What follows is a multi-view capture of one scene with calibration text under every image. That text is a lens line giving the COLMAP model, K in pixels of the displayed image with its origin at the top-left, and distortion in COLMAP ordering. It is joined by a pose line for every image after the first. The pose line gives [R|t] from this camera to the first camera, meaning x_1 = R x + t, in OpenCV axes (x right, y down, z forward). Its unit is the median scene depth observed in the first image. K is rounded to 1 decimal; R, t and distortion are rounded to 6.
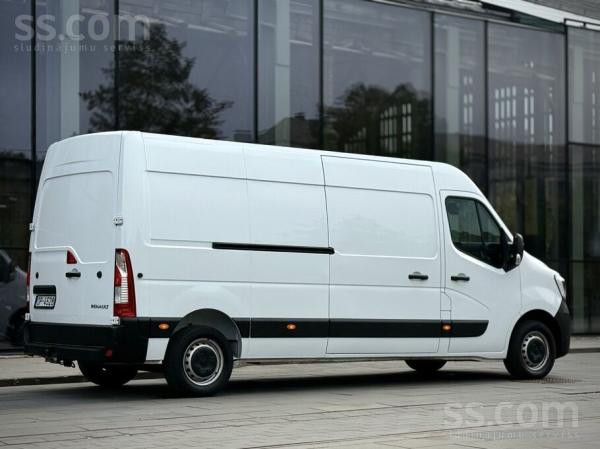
lens RADIAL K [[1391.3, 0, 301.3], [0, 1391.3, 225.0], [0, 0, 1]] dist [0.003377, 0.000000]
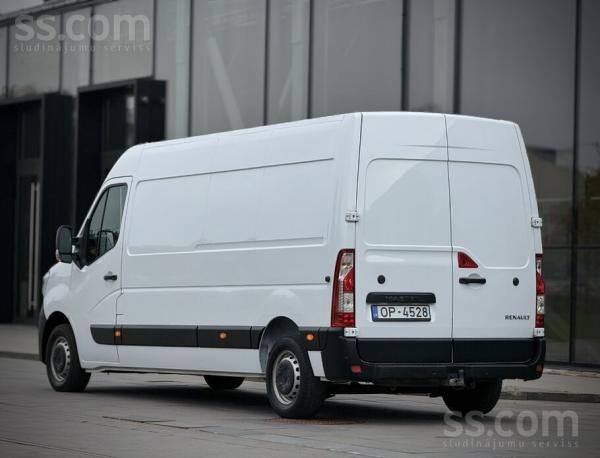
lens RADIAL K [[1959.3, 0, 299.5], [0, 1959.3, 228.3], [0, 0, 1]] dist [0.321815, 0.000000]
pose [[0.096155, 0.027228, 0.994994, -1.342919], [-0.055062, 0.998241, -0.021996, 0.035181], [-0.993842, -0.052672, 0.097485, 0.965964]]
